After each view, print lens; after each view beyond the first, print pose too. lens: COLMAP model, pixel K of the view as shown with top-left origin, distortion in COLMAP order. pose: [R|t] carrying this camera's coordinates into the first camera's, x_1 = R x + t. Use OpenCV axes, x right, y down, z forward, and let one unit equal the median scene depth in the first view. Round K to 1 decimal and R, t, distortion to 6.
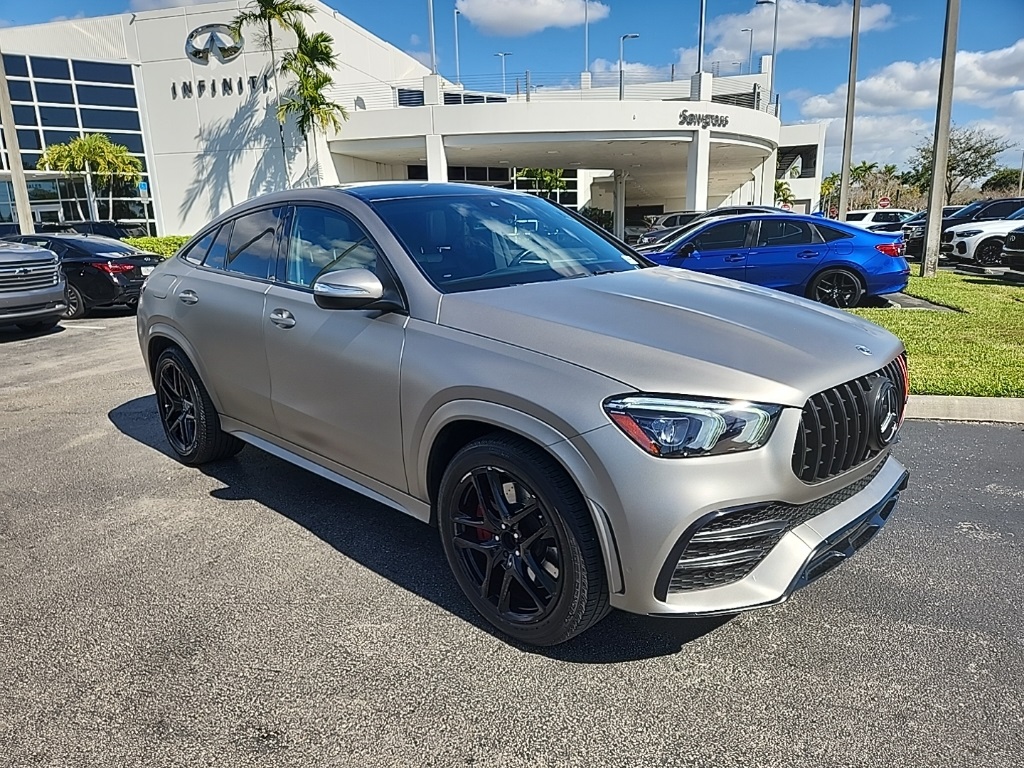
lens RADIAL K [[685.9, 0, 516.1], [0, 685.9, 380.4], [0, 0, 1]] dist [0.086216, -0.079303]
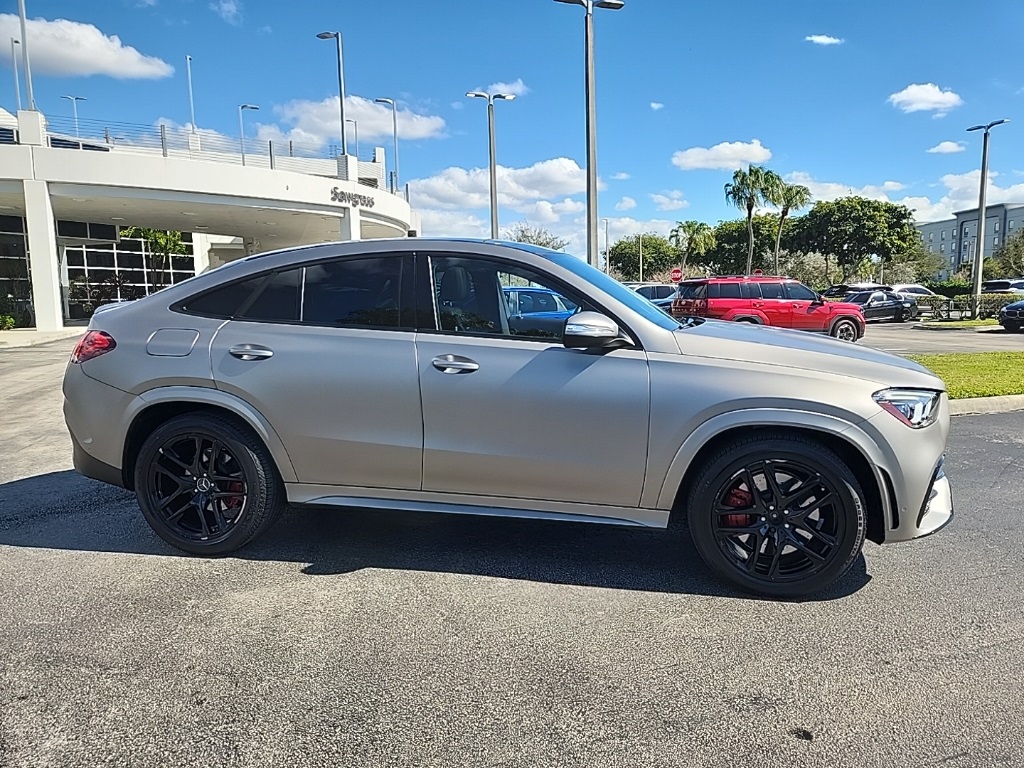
lens RADIAL K [[701.9, 0, 515.8], [0, 701.9, 379.9], [0, 0, 1]] dist [0.091359, -0.089538]
pose [[0.828108, -0.043613, 0.558870, -0.130569], [0.103788, 0.991661, -0.076401, 0.003271], [-0.550877, 0.121272, 0.825729, 0.016672]]
